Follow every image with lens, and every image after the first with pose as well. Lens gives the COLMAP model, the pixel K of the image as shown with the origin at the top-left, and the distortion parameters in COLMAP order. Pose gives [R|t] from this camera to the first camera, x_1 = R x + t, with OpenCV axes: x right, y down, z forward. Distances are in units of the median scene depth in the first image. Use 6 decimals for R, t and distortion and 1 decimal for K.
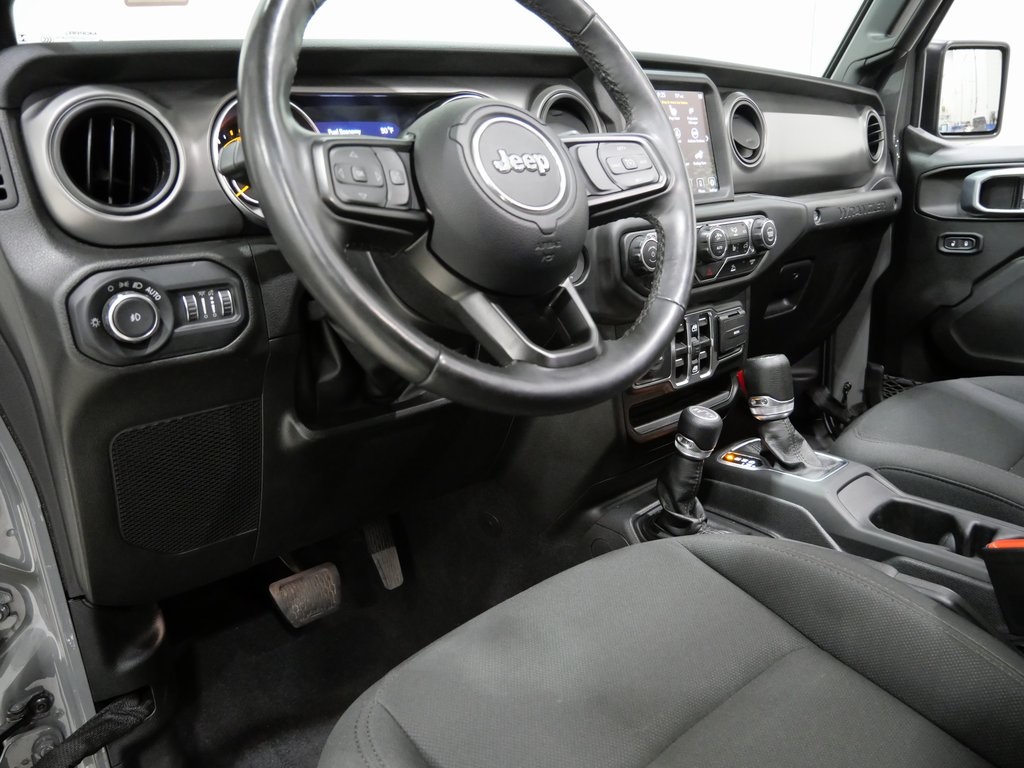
lens RADIAL K [[732.6, 0, 512.0], [0, 732.6, 384.0], [0, 0, 1]] dist [-0.057158, 0.040357]
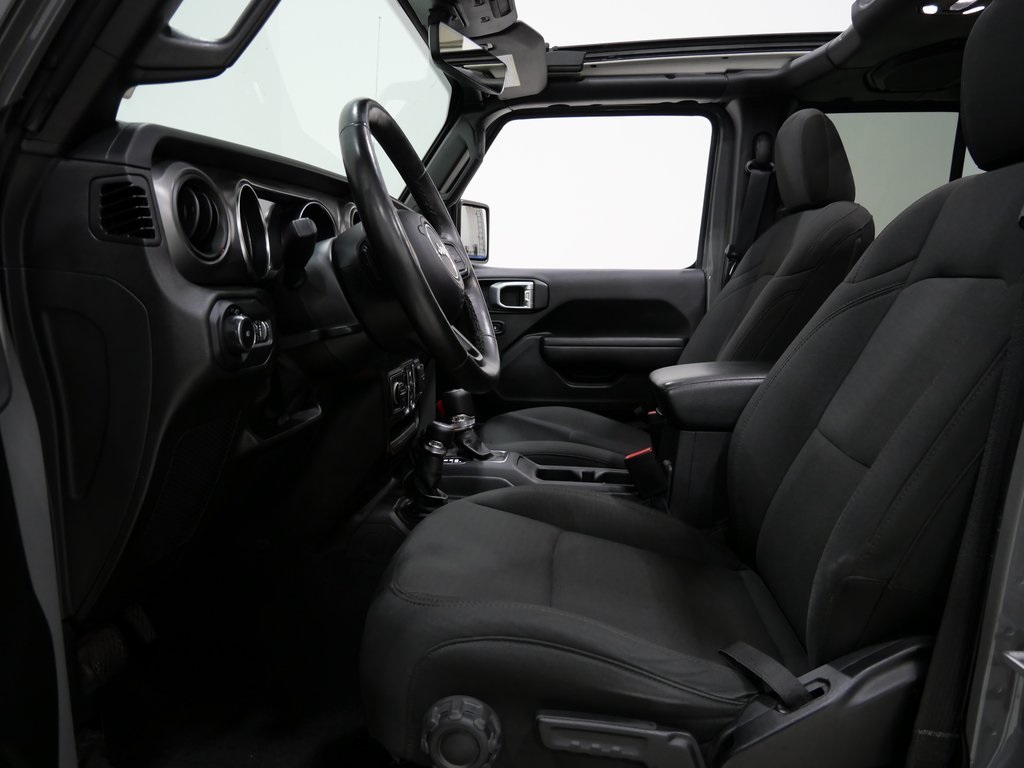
lens RADIAL K [[732.6, 0, 512.0], [0, 732.6, 384.0], [0, 0, 1]] dist [-0.057158, 0.040357]
pose [[0.712160, -0.030535, 0.701353, -0.639225], [0.137499, 0.985770, -0.096700, 0.115108], [-0.688420, 0.165301, 0.706225, -0.162518]]
